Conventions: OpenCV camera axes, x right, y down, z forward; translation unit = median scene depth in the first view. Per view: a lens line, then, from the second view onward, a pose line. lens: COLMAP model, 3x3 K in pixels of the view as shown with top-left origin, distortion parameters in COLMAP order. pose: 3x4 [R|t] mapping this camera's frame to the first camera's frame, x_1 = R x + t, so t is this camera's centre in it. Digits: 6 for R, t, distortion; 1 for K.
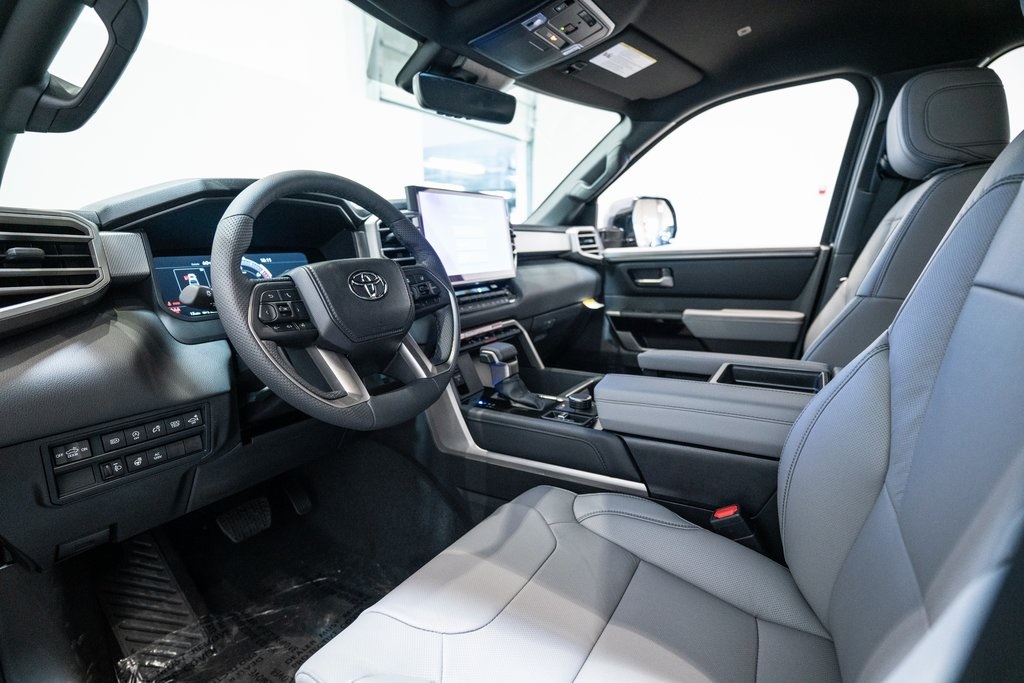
lens RADIAL K [[500.7, 0, 505.9], [0, 500.7, 338.8], [0, 0, 1]] dist [-0.042550, 0.004708]
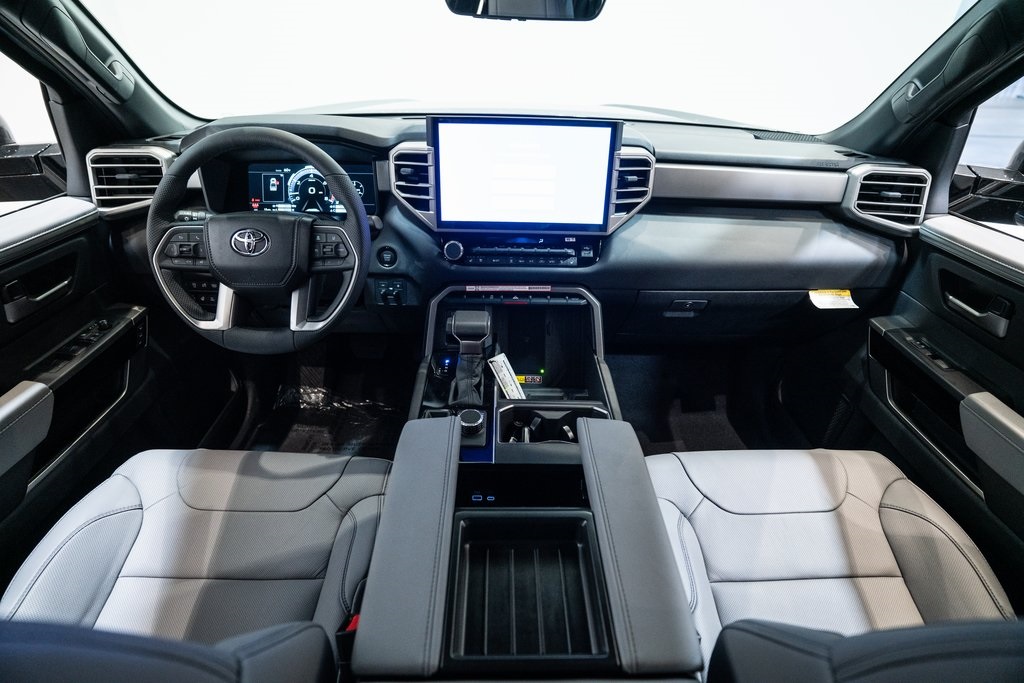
lens RADIAL K [[500.7, 0, 508.7], [0, 500.7, 348.6], [0, 0, 1]] dist [-0.042550, 0.004708]
pose [[0.535323, 0.499218, -0.681330, 0.835453], [-0.188682, 0.856939, 0.479640, -0.482767], [0.823303, -0.128207, 0.552933, 0.687295]]
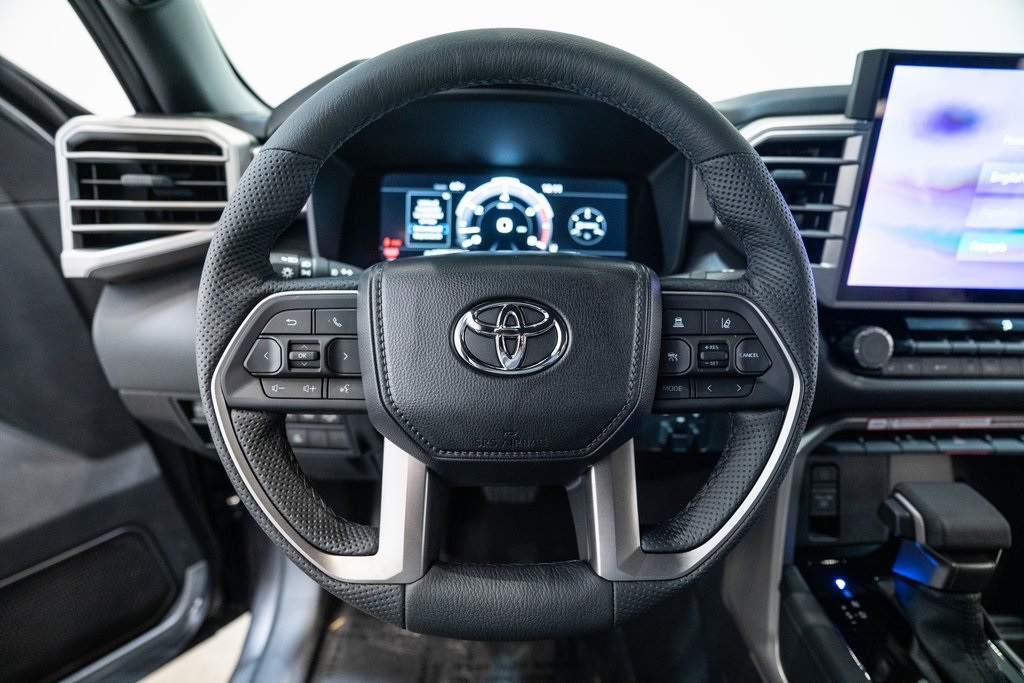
lens RADIAL K [[500.7, 0, 507.2], [0, 500.7, 347.2], [0, 0, 1]] dist [-0.042550, 0.004708]
pose [[0.545776, 0.404293, -0.733945, 0.029305], [-0.189953, 0.912794, 0.361559, -0.210661], [0.816117, -0.057915, 0.574978, 0.637161]]
